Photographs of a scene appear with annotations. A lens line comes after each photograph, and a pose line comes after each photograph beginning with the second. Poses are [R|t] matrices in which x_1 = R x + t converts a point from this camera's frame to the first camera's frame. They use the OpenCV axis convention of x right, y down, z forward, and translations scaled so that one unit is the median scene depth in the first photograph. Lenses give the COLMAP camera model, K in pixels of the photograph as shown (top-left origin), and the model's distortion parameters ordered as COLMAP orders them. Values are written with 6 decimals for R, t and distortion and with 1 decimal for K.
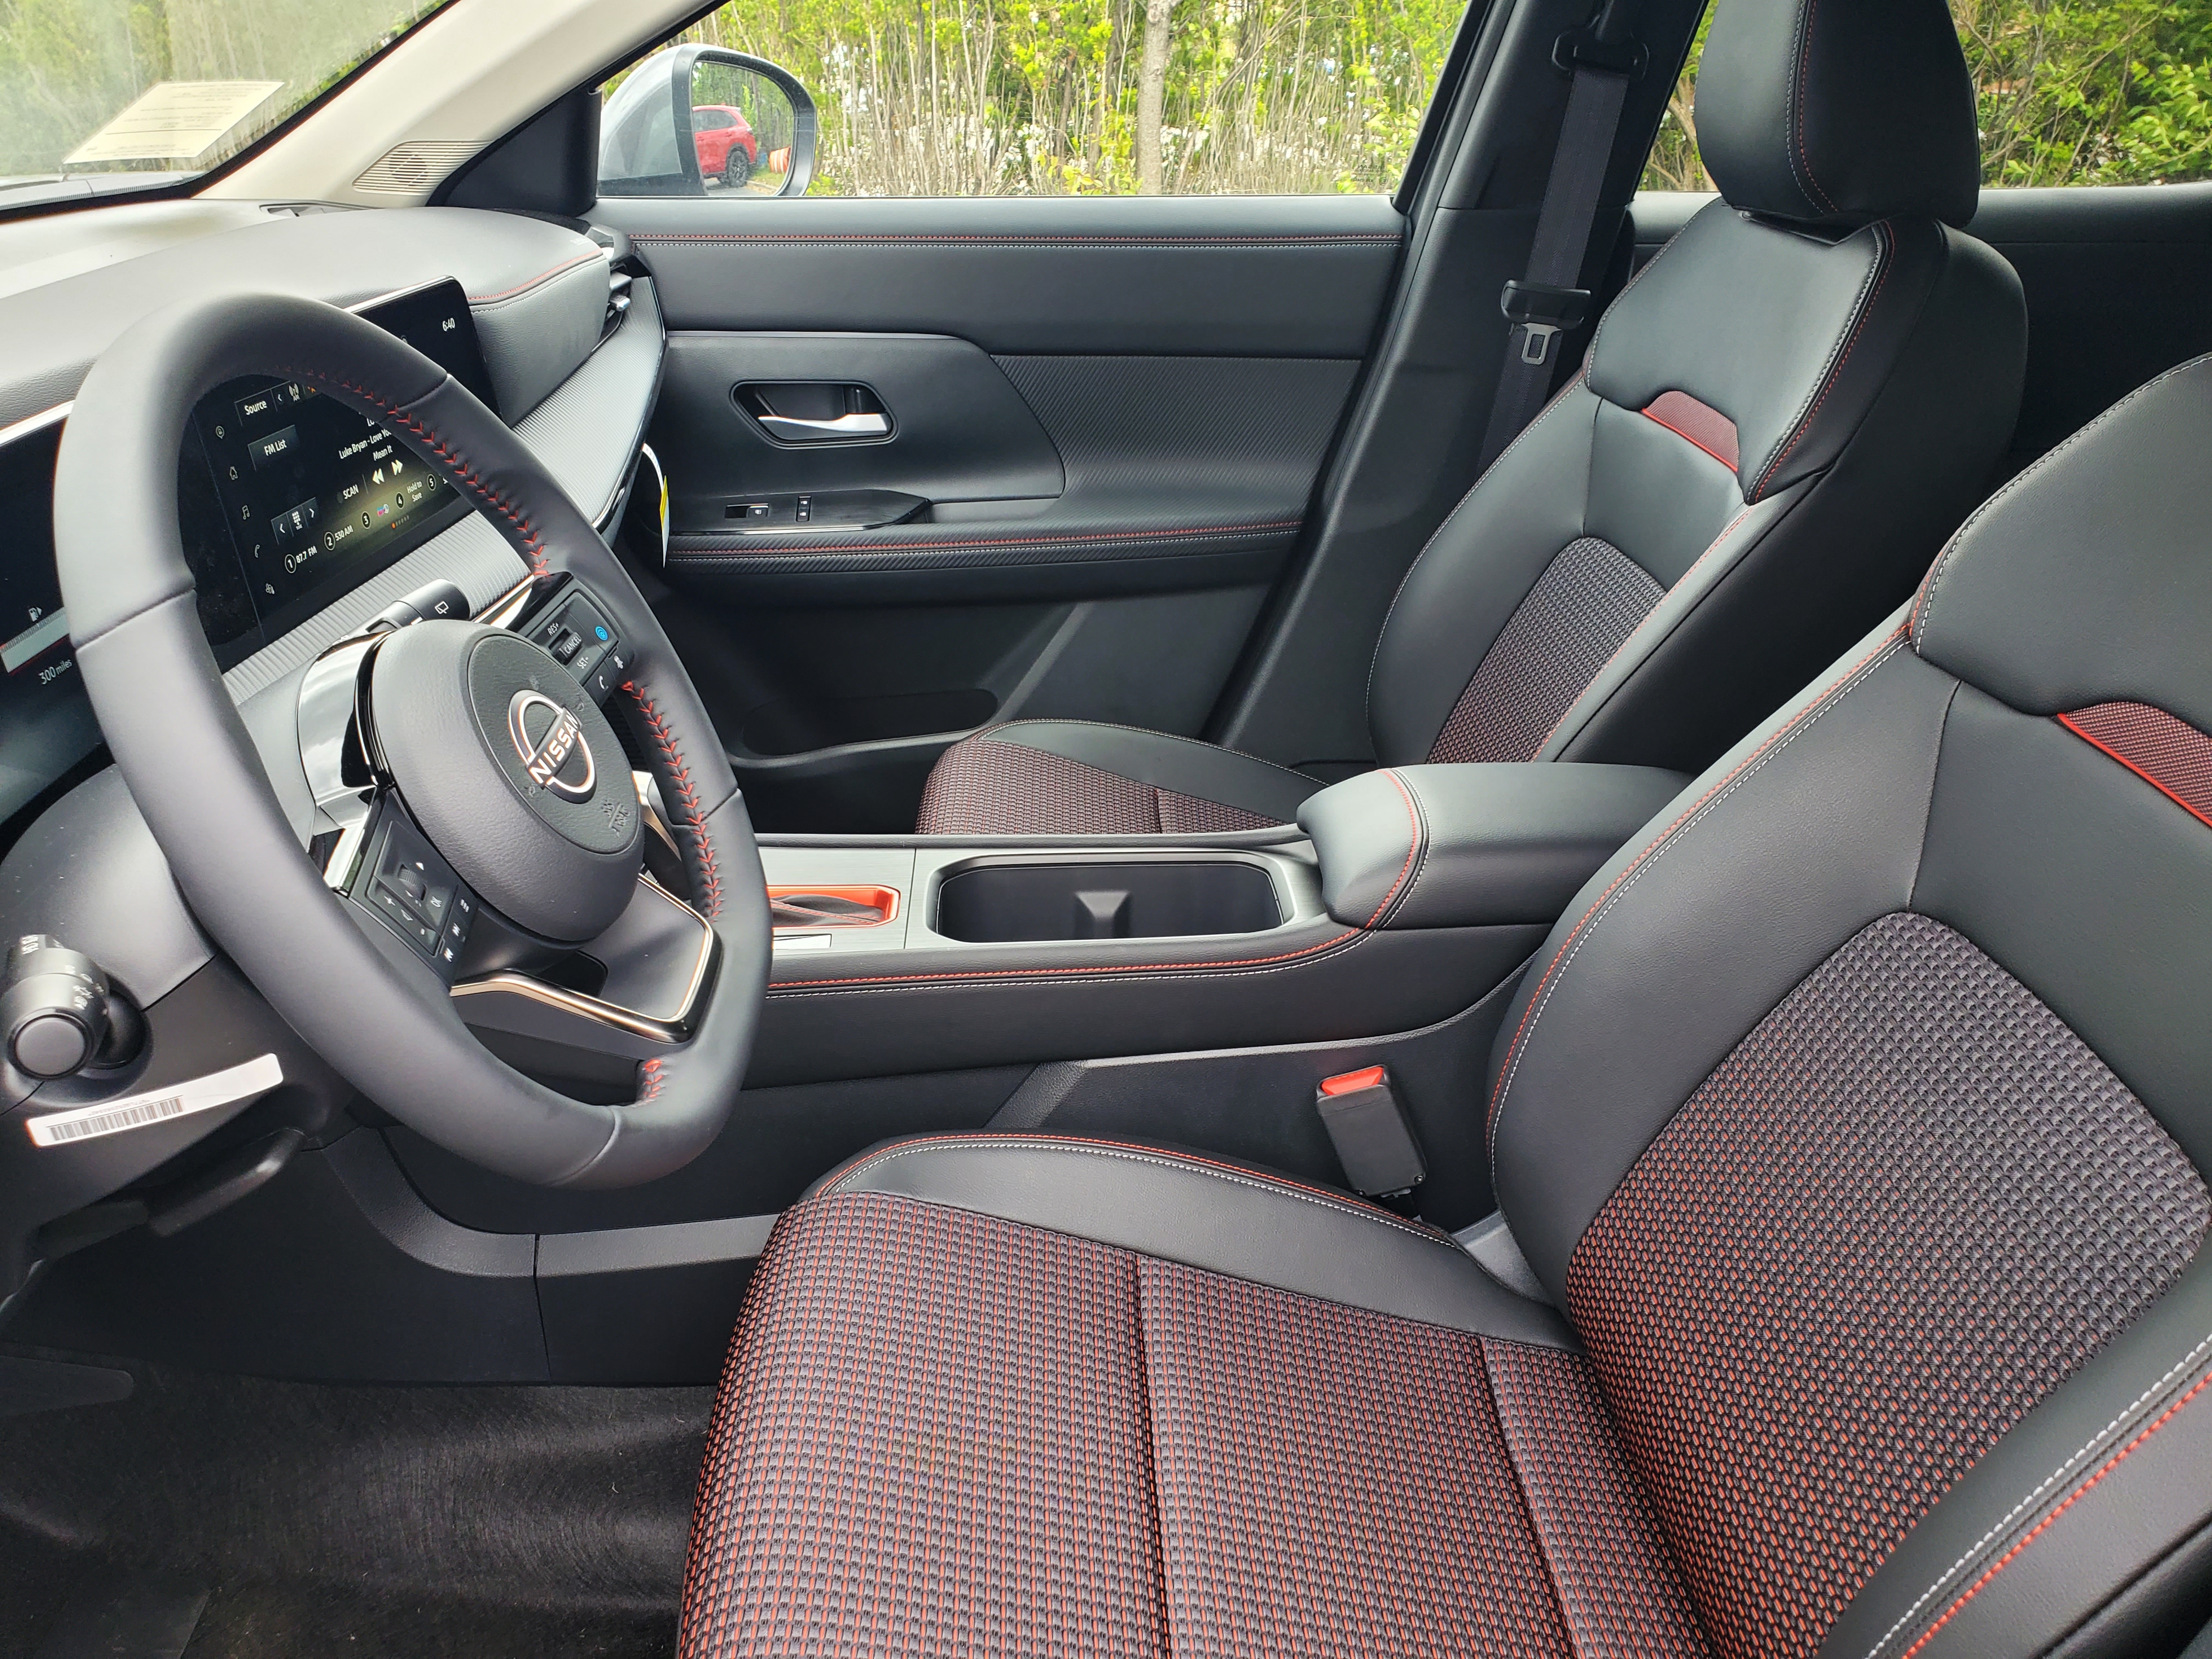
lens RADIAL K [[1849.8, 0, 1144.9], [0, 1849.8, 827.1], [0, 0, 1]] dist [0.008797, 0.015514]
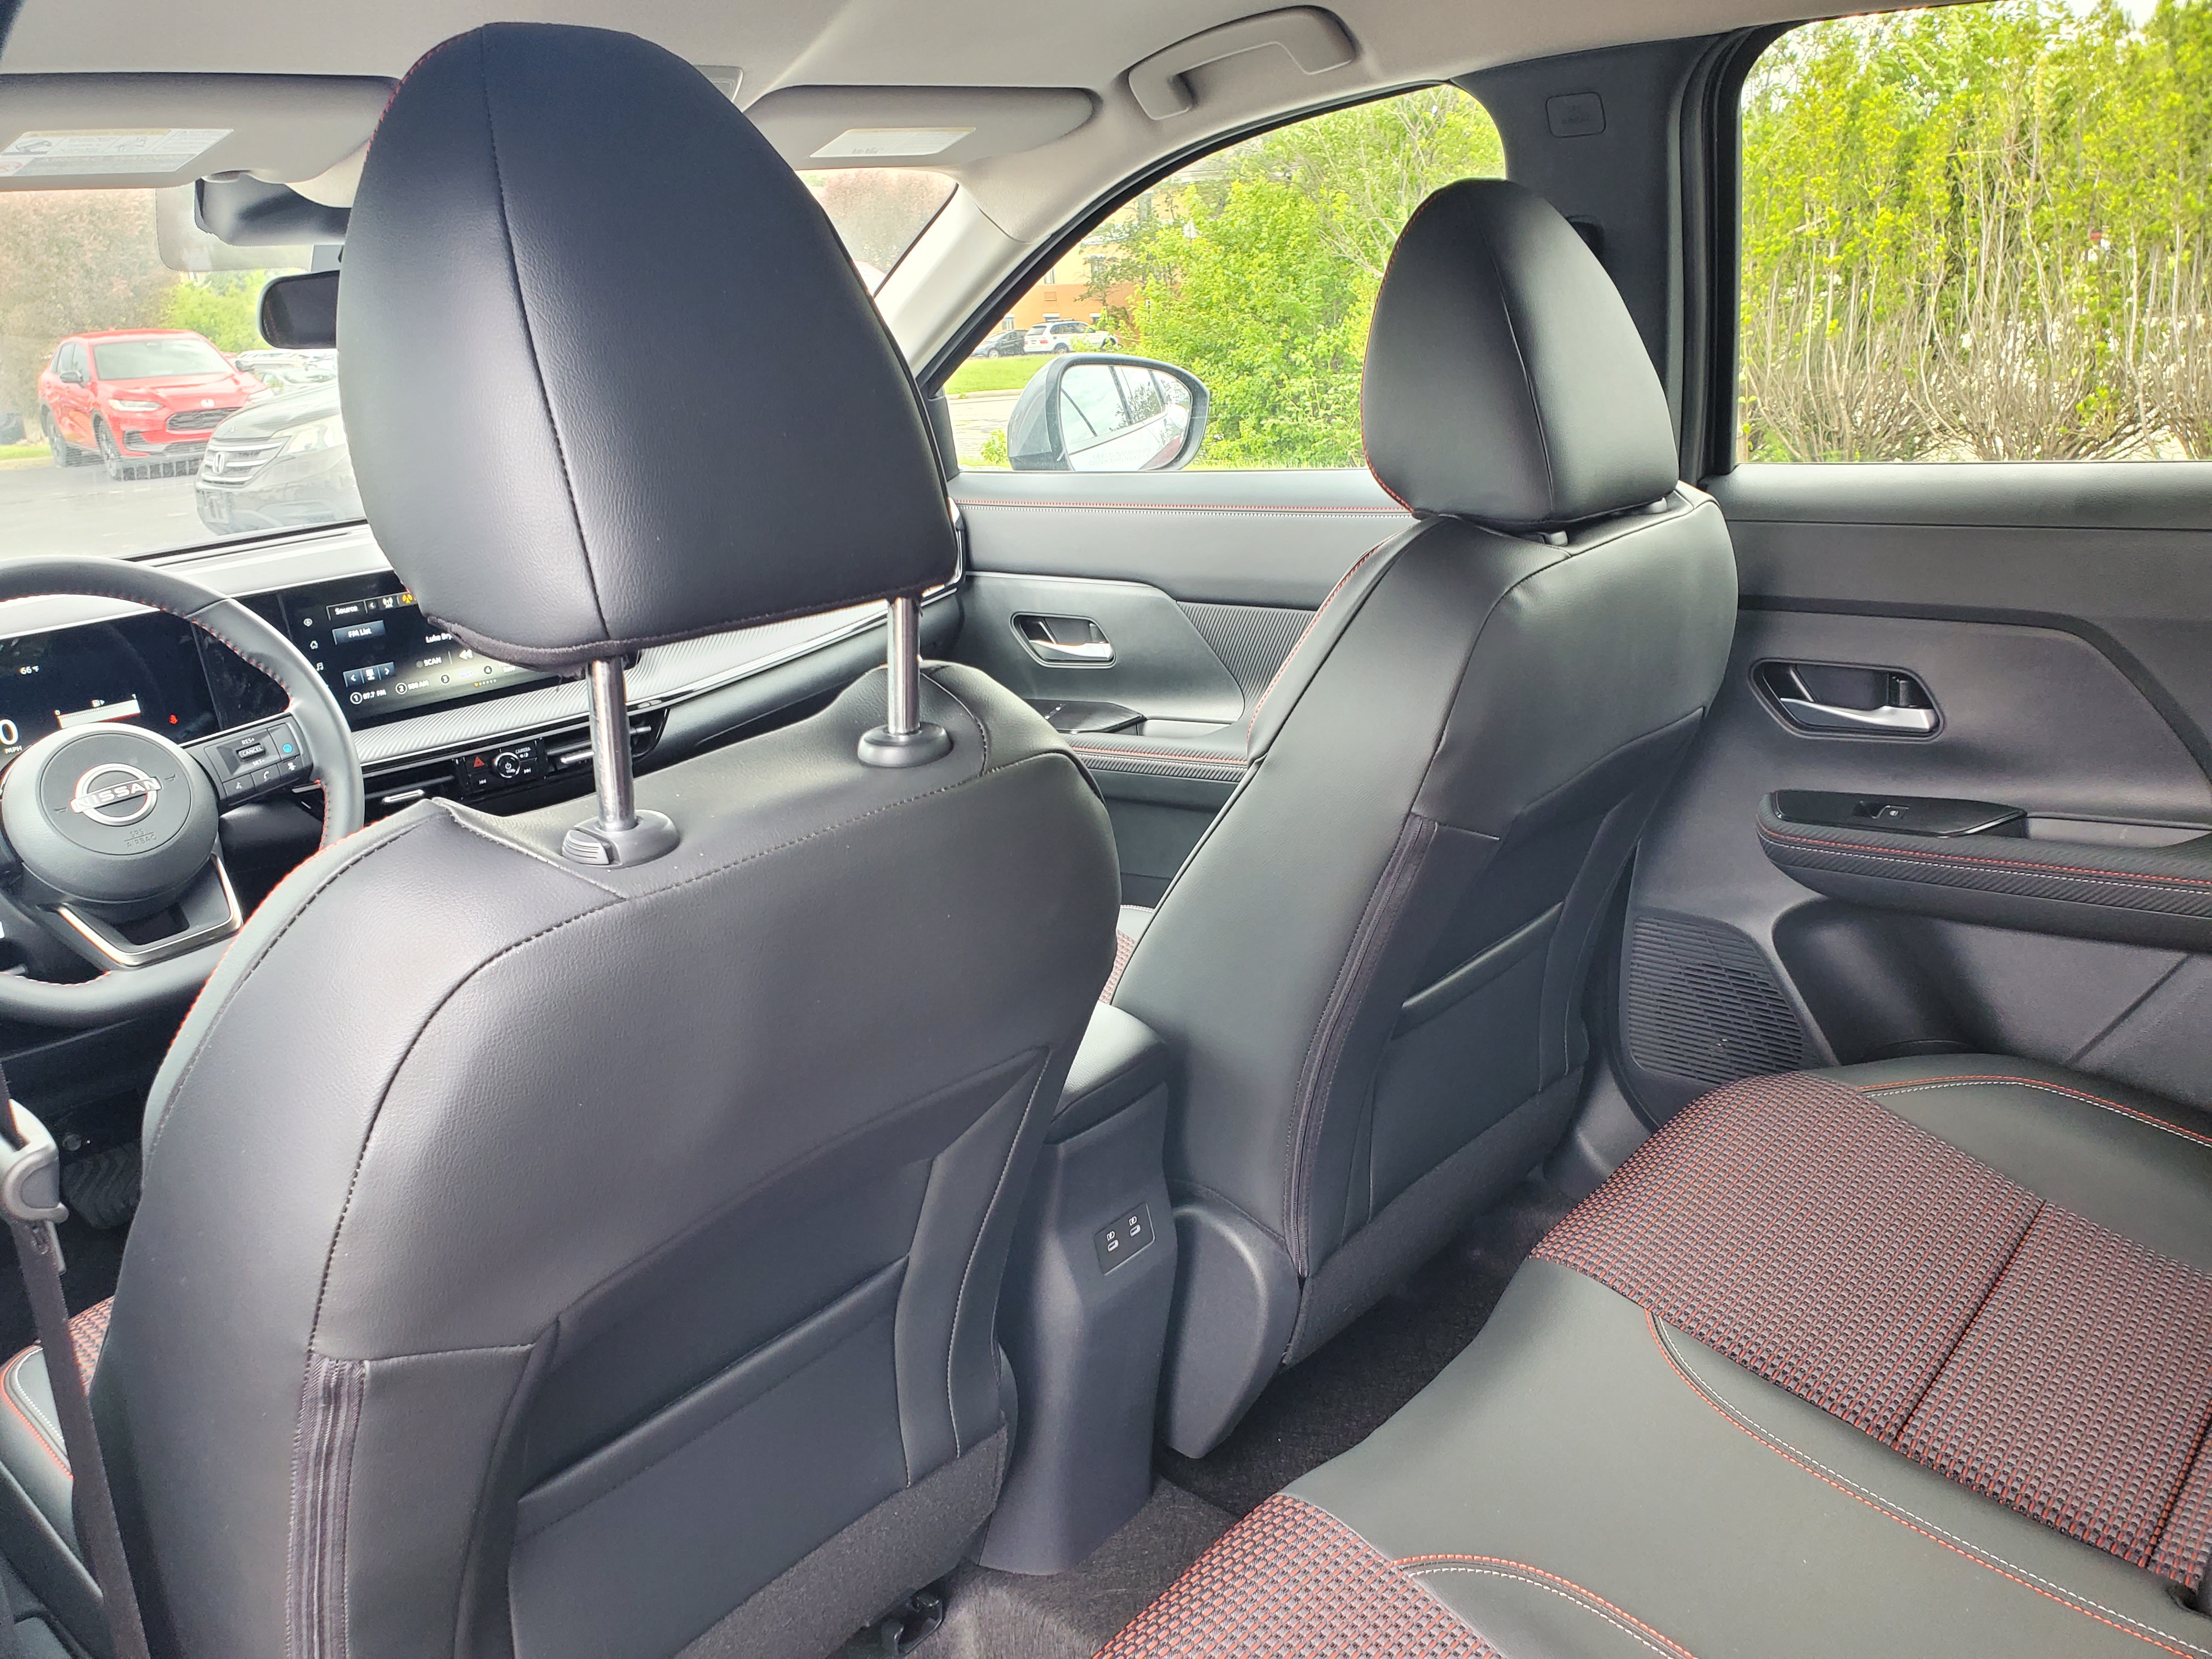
lens RADIAL K [[1849.8, 0, 1144.9], [0, 1849.8, 827.1], [0, 0, 1]] dist [0.008797, 0.015514]
pose [[0.709627, 0.130992, -0.692294, 0.844131], [-0.209056, 0.977463, -0.029340, -0.083795], [0.672848, 0.165549, 0.721019, 0.173974]]
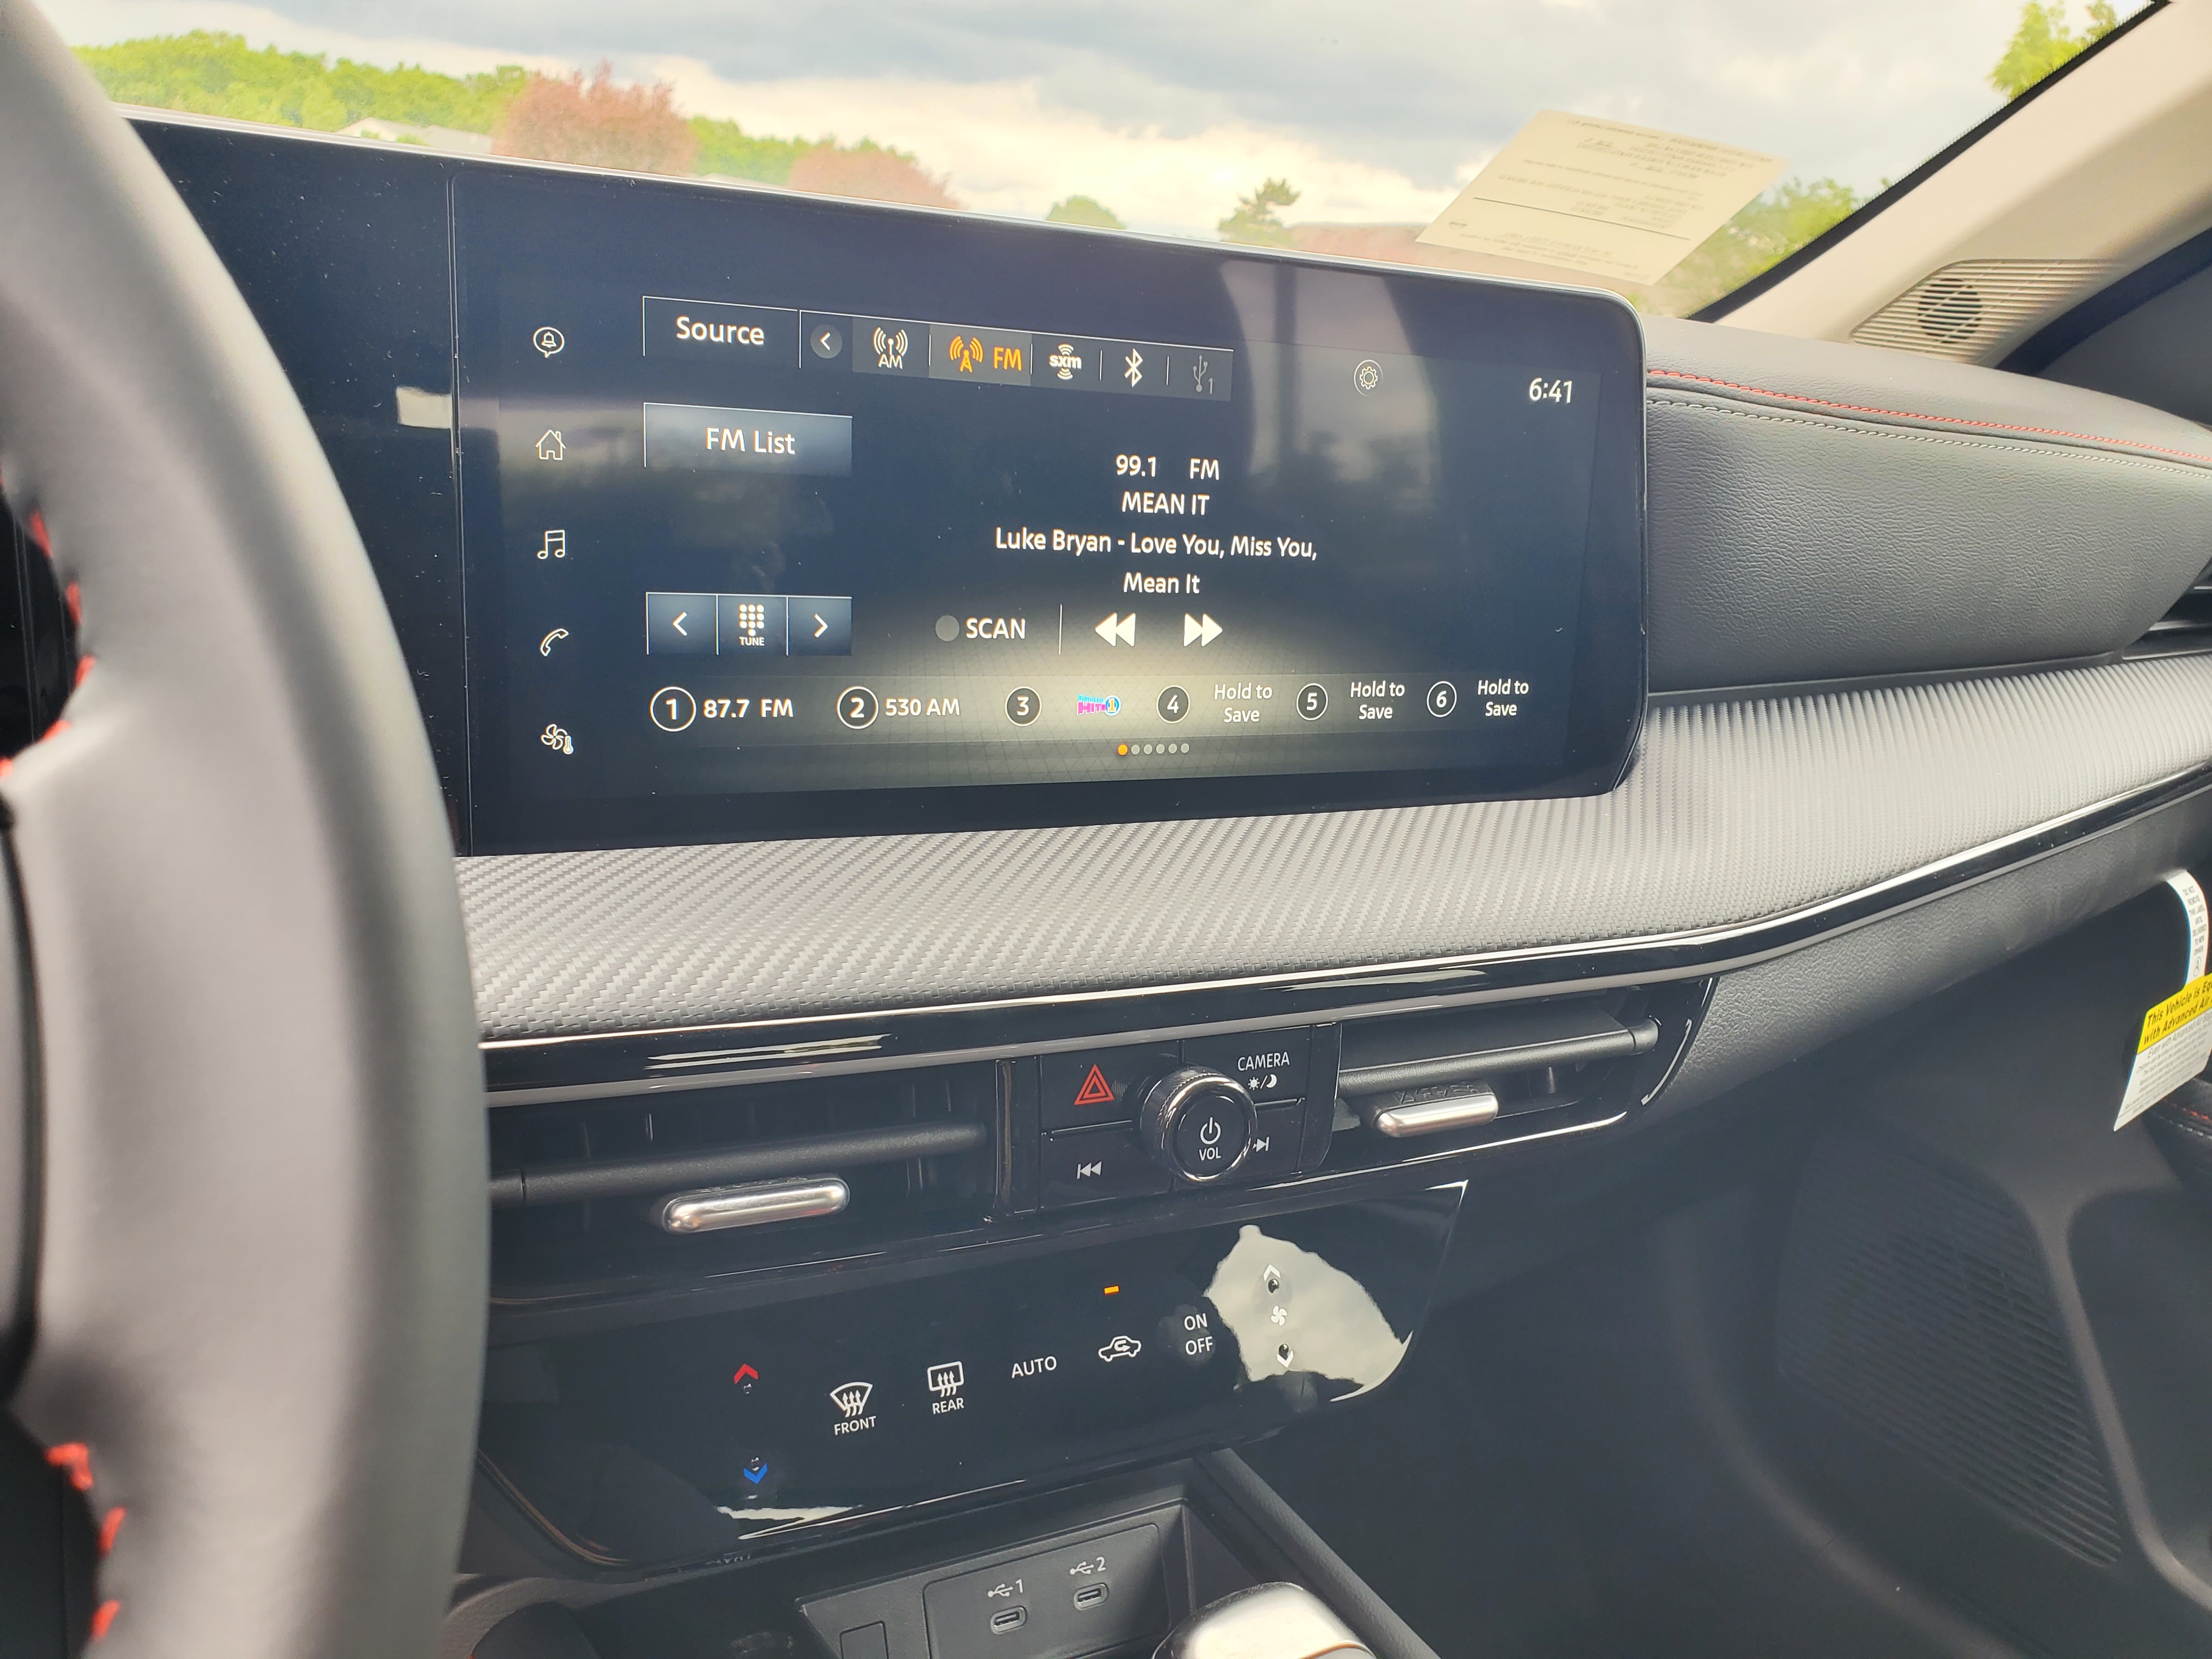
lens RADIAL K [[1770.3, 0, 1145.8], [0, 1770.3, 867.3], [0, 0, 1]] dist [0.075029, -0.000539]
pose [[0.545503, 0.268938, -0.793788, -0.051968], [-0.433182, 0.901274, 0.007665, -0.104500], [0.717482, 0.339673, 0.608147, 0.556613]]
